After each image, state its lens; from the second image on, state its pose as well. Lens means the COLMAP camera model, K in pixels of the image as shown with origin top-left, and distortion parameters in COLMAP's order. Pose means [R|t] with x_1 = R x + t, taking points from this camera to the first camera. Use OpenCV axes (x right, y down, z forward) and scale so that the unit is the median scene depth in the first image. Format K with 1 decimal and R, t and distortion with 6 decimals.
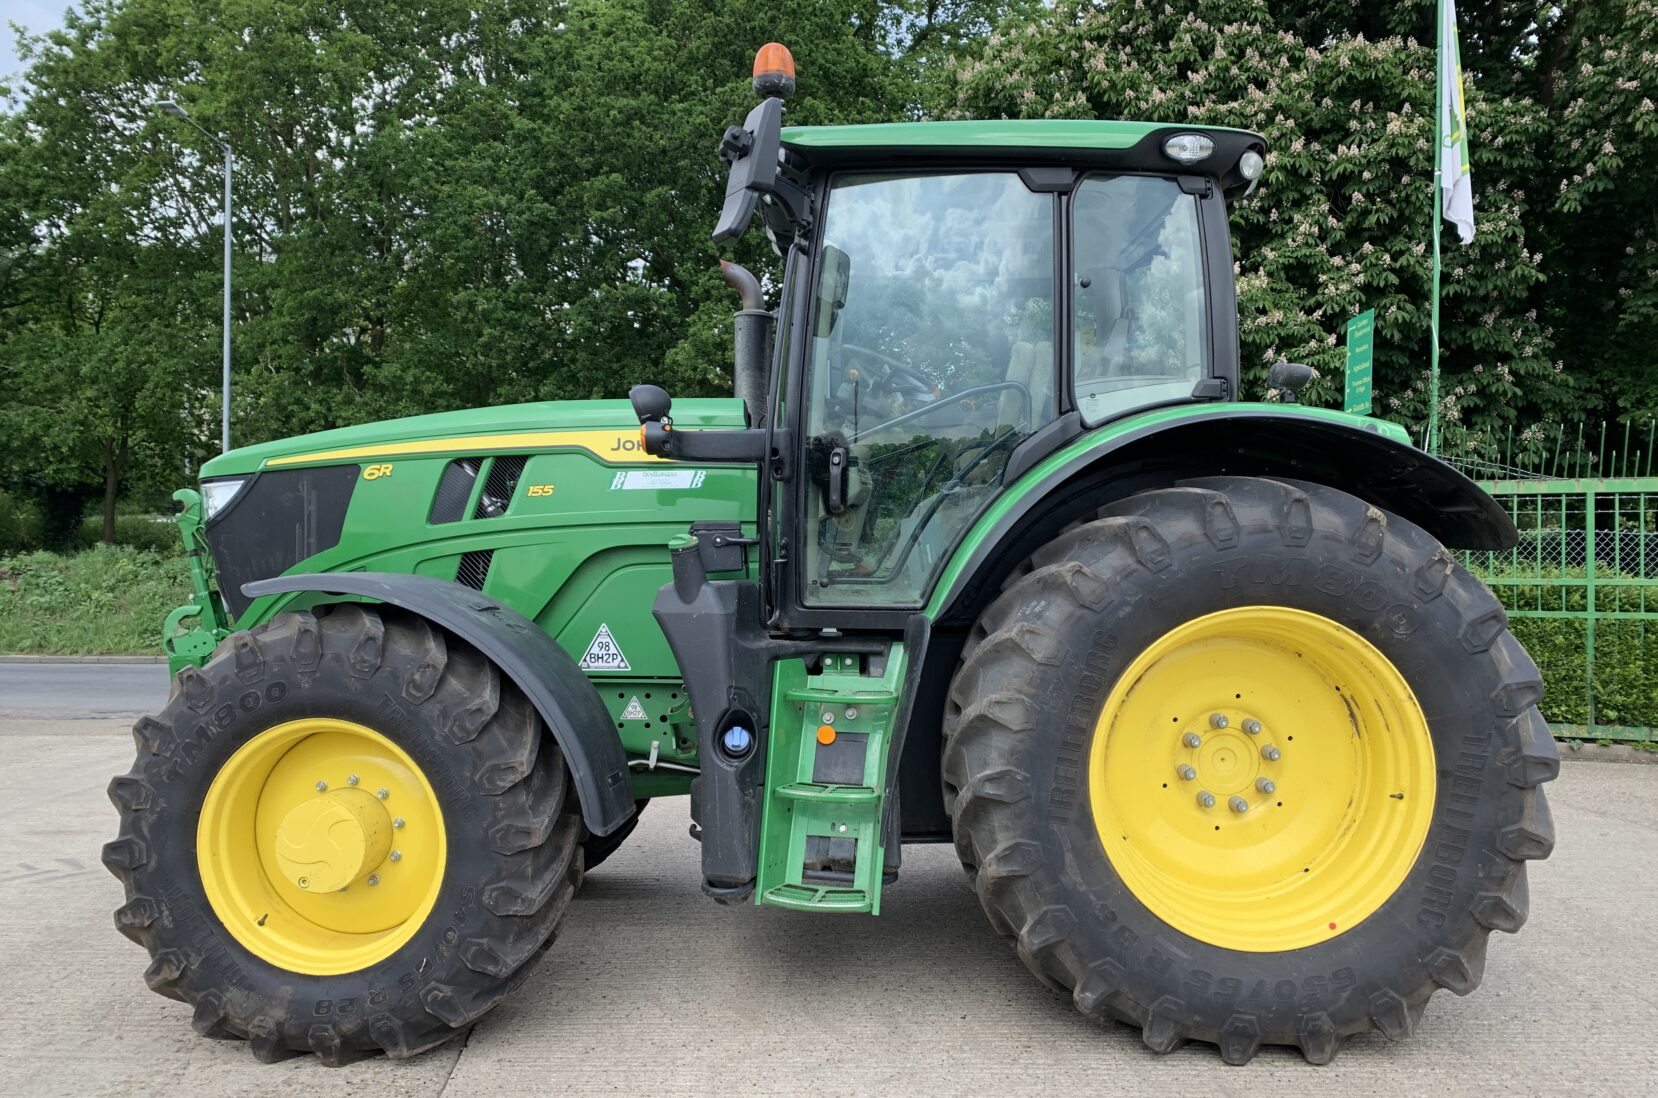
lens RADIAL K [[1251.8, 0, 827.1], [0, 1251.8, 557.8], [0, 0, 1]] dist [0.027617, -0.008406]
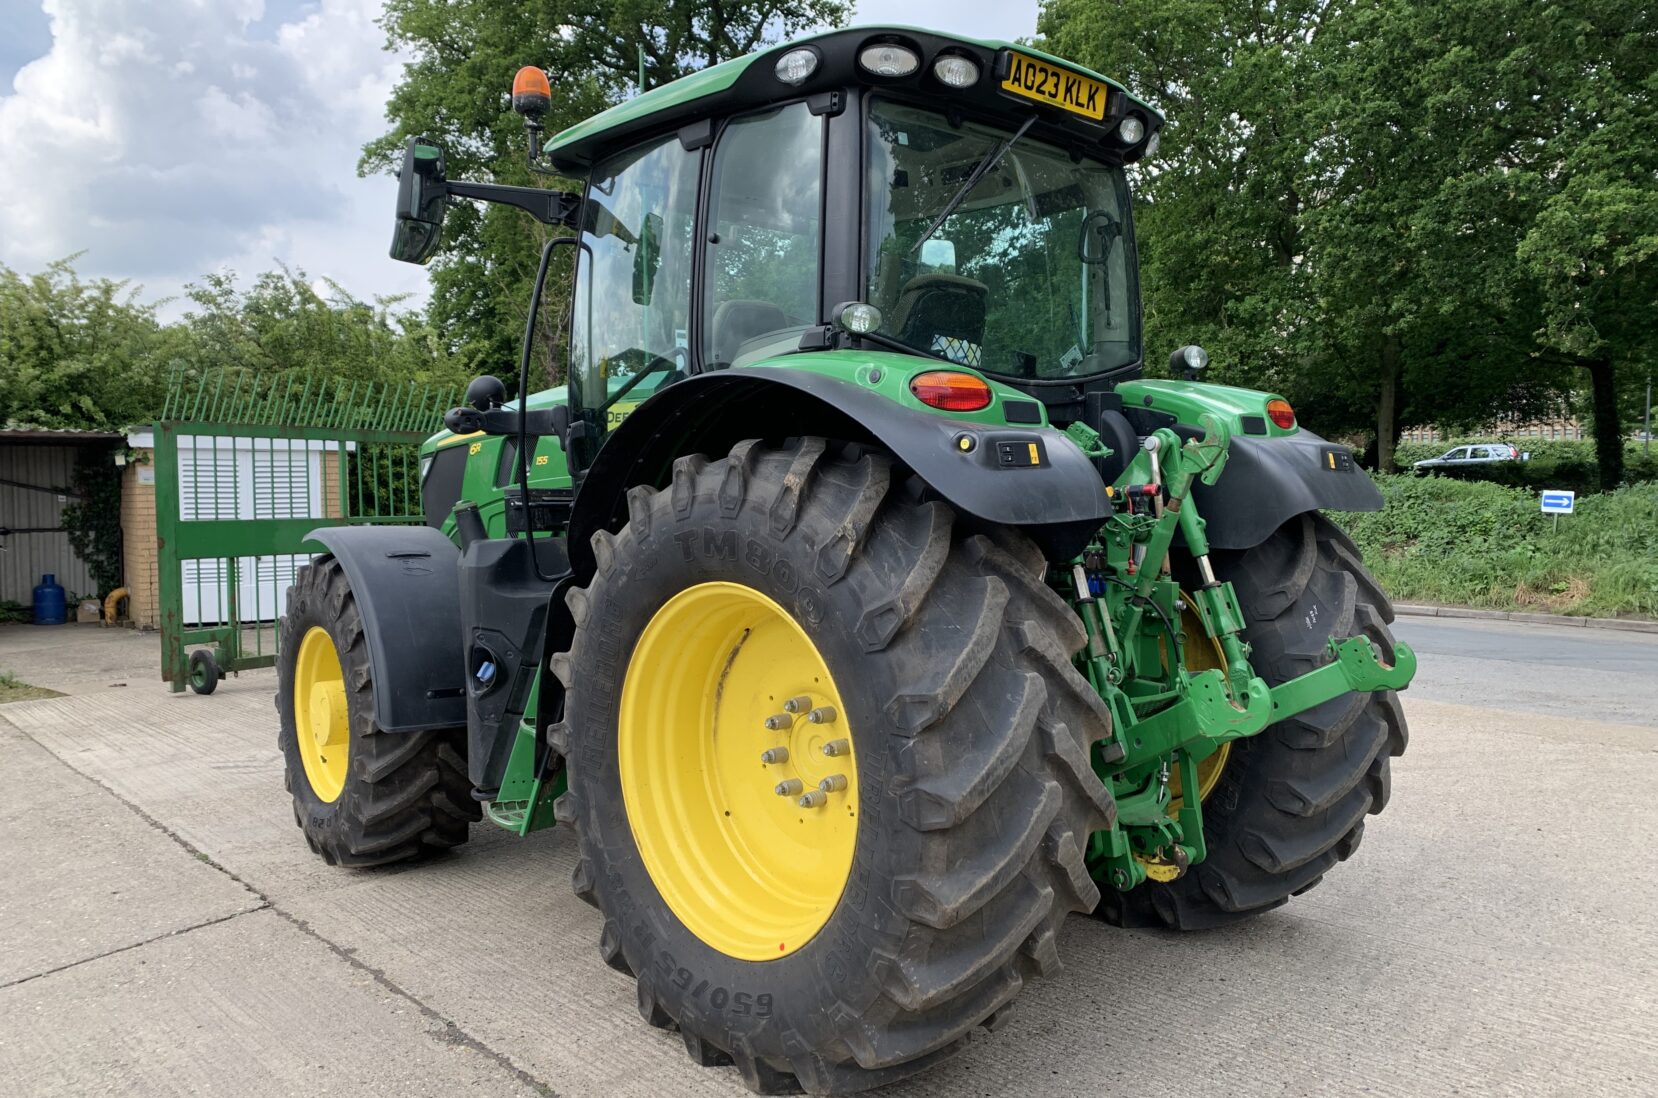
lens RADIAL K [[1251.8, 0, 826.5], [0, 1251.8, 543.4], [0, 0, 1]] dist [0.027617, -0.008406]
pose [[0.681735, 0.028000, -0.731064, 0.981682], [0.006522, 0.998995, 0.044344, -0.026876], [0.731571, -0.034999, 0.680867, 0.401489]]
